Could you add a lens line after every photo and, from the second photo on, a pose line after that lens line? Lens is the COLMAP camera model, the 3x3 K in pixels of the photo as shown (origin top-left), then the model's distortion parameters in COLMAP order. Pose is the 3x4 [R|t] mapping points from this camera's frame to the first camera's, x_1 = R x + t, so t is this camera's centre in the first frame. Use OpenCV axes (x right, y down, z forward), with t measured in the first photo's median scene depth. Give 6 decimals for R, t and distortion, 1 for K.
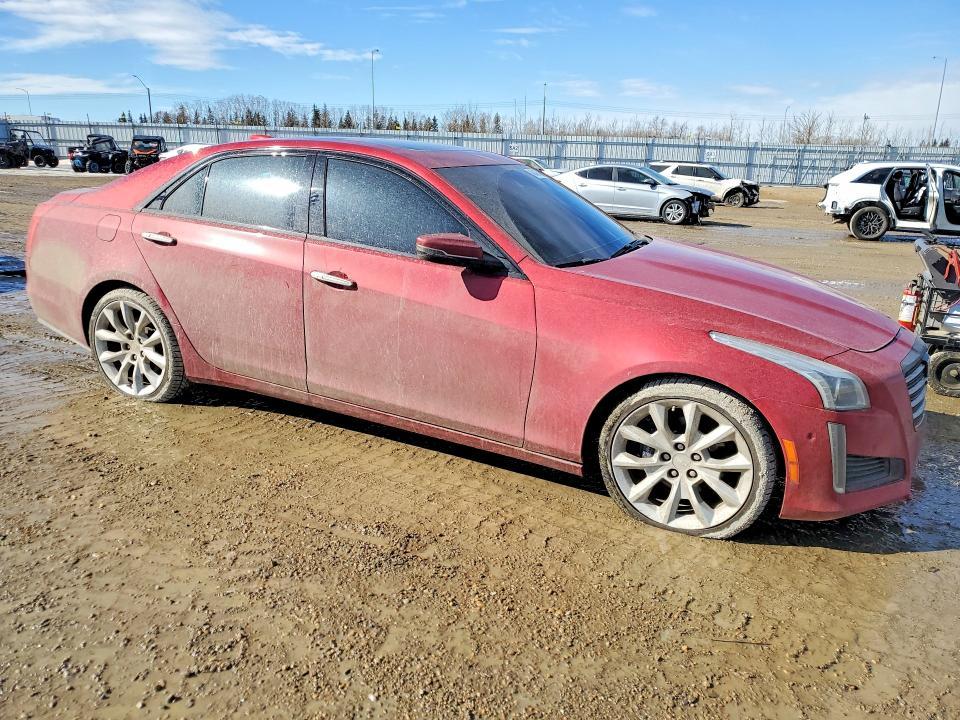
lens RADIAL K [[770.5, 0, 480.0], [0, 770.5, 360.0], [0, 0, 1]] dist [-0.004744, -0.006533]
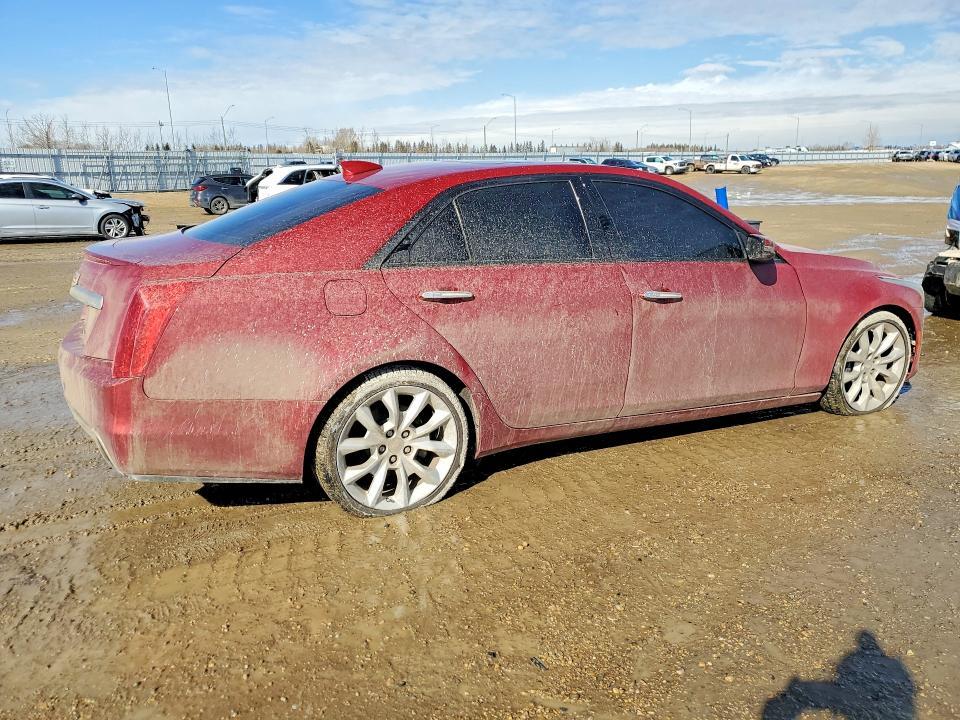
lens RADIAL K [[743.1, 0, 480.0], [0, 743.1, 360.0], [0, 0, 1]] dist [0.007539, 0.006474]
pose [[0.583384, -0.239308, 0.776141, -0.229646], [0.236339, 0.964273, 0.119672, -0.040278], [-0.777050, 0.113617, 0.619099, 0.113704]]
